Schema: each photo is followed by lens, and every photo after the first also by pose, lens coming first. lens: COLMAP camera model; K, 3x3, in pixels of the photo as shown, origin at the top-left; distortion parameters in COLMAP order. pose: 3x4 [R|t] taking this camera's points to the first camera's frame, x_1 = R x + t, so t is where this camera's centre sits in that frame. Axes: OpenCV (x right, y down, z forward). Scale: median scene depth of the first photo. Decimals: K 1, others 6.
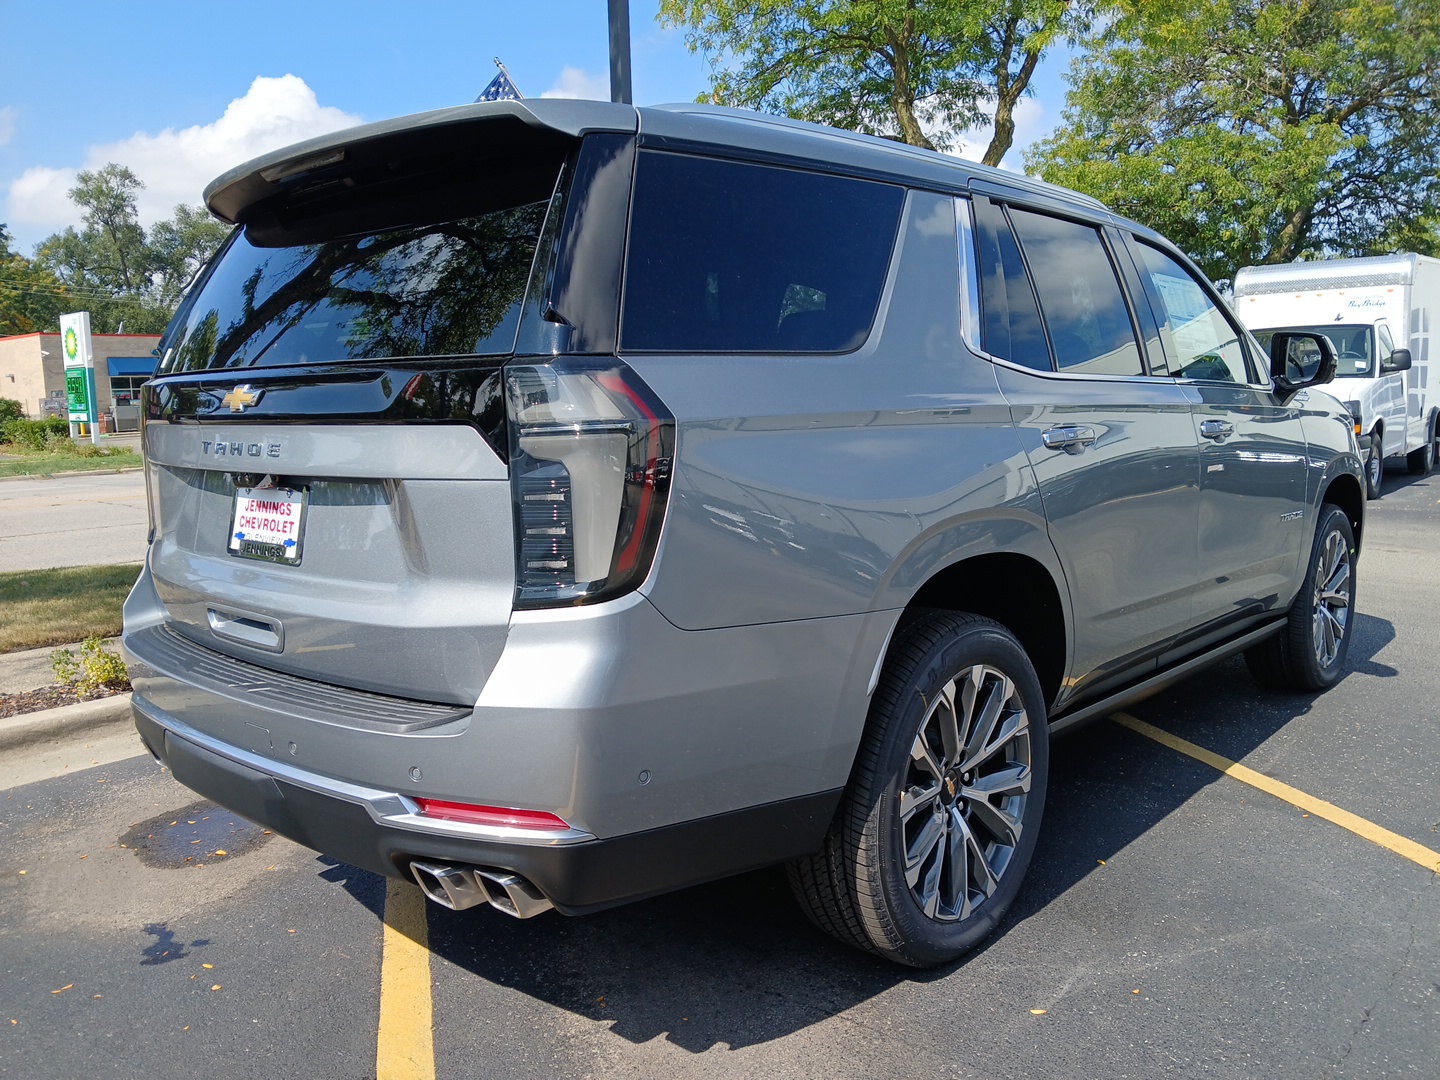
lens RADIAL K [[1125.1, 0, 723.4], [0, 1125.1, 544.2], [0, 0, 1]] dist [0.050193, -0.089259]
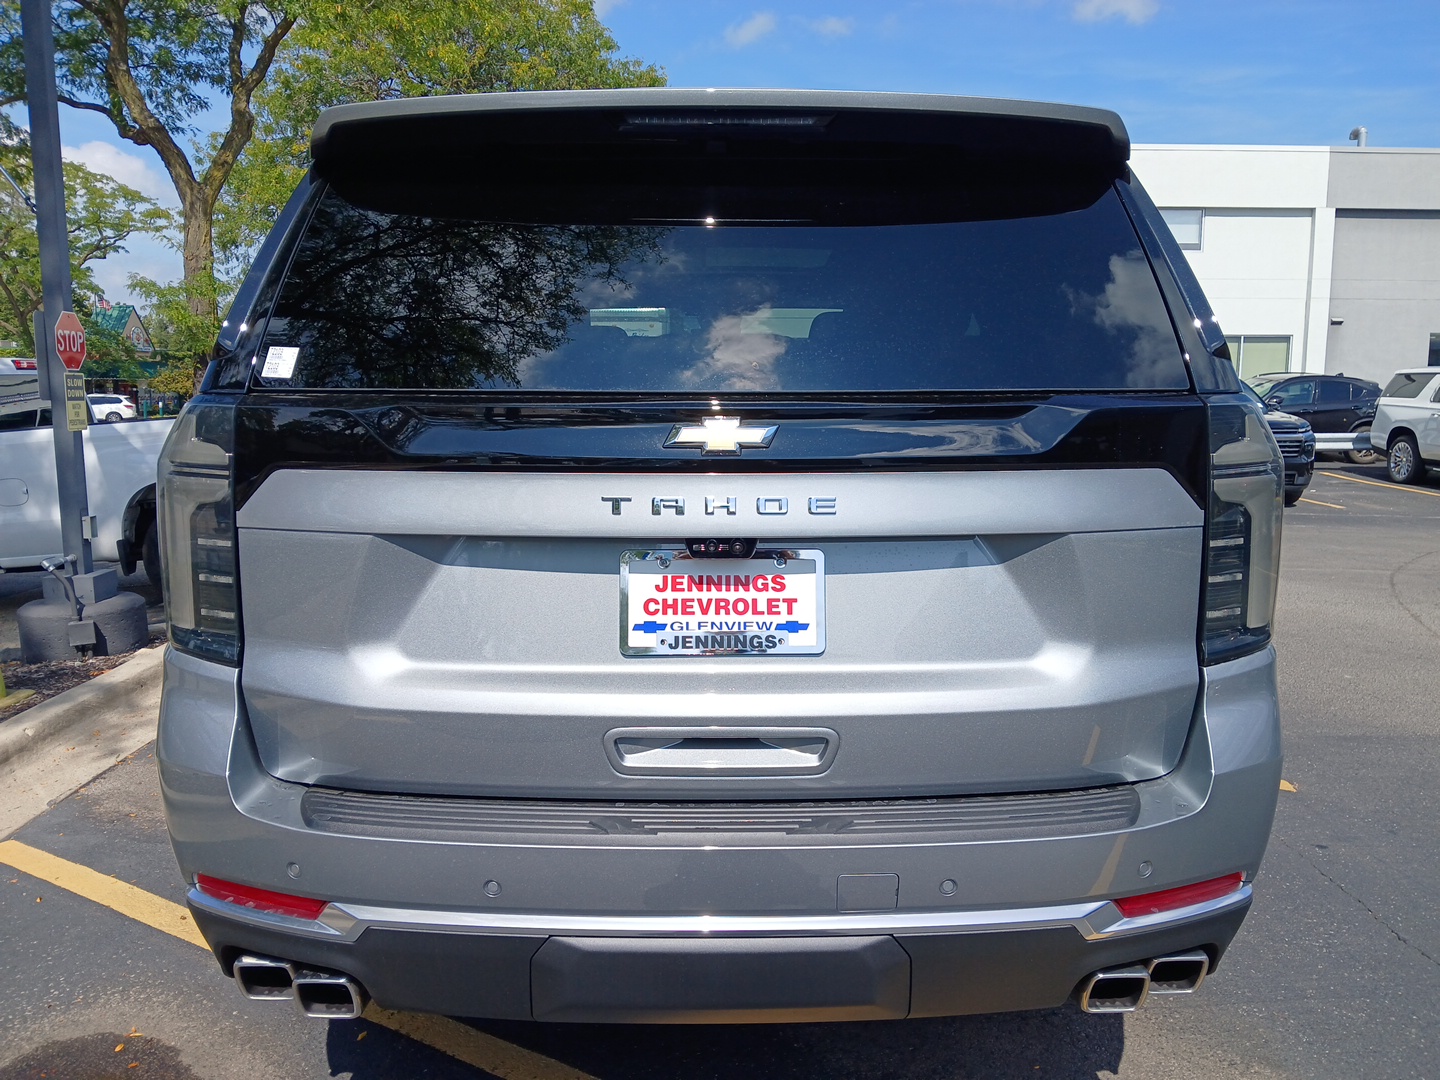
lens RADIAL K [[1125.1, 0, 723.4], [0, 1125.1, 544.2], [0, 0, 1]] dist [0.050193, -0.089259]
pose [[0.738688, -0.069997, 0.670403, -0.889660], [0.074971, 0.996954, 0.021485, -0.073416], [-0.669865, 0.034390, 0.741686, 0.463452]]
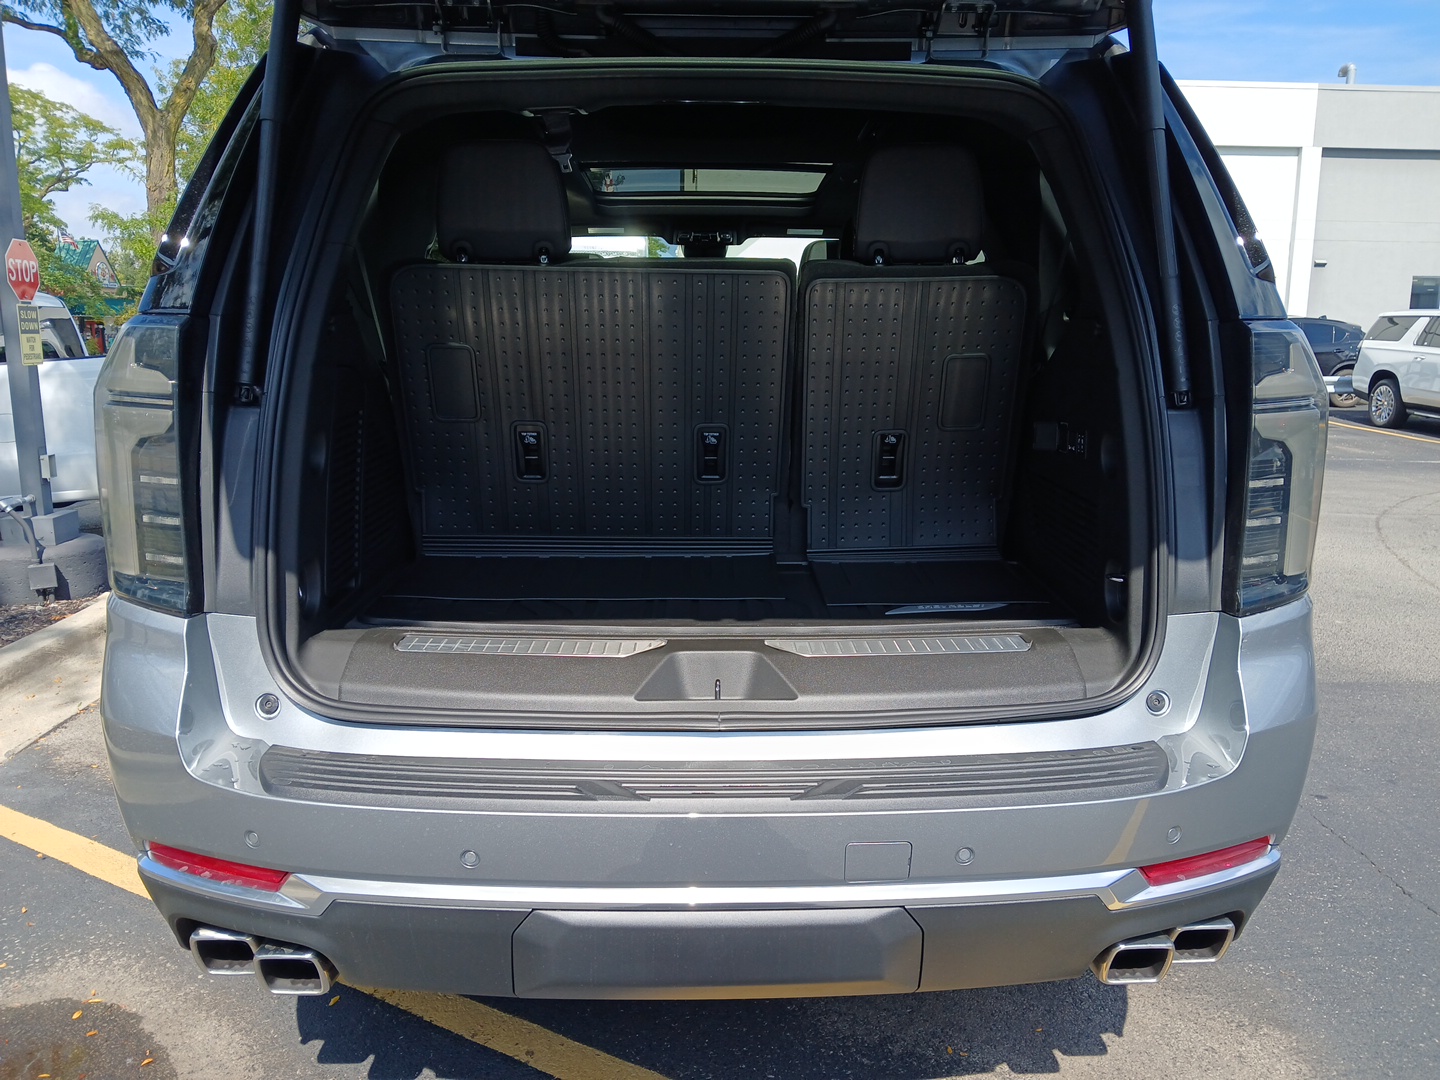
lens RADIAL K [[1129.6, 0, 713.0], [0, 1129.6, 544.1], [0, 0, 1]] dist [0.029088, -0.051181]
pose [[0.731540, -0.102287, 0.674082, -0.856641], [0.072272, 0.994746, 0.072513, -0.071020], [-0.677957, -0.004328, 0.735089, 0.517668]]
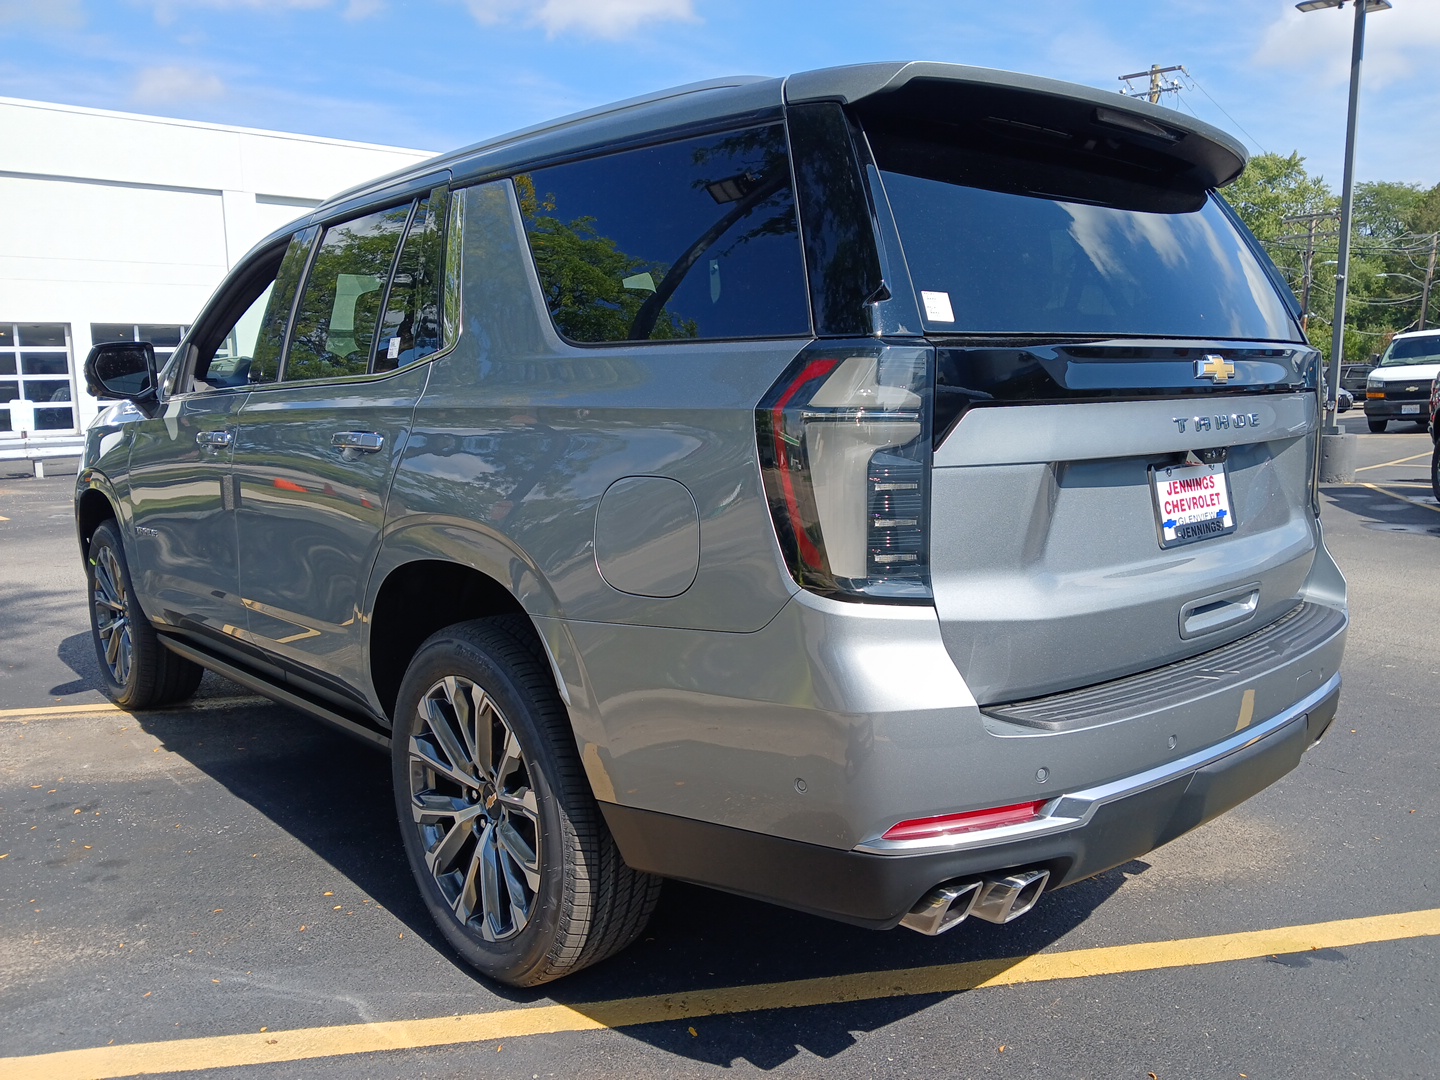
lens RADIAL K [[1129.6, 0, 713.0], [0, 1129.6, 544.1], [0, 0, 1]] dist [0.029088, -0.051181]
pose [[0.113285, -0.120105, 0.986276, -1.399508], [0.147853, 0.983652, 0.102803, -0.141867], [-0.982500, 0.134177, 0.129191, 1.284886]]
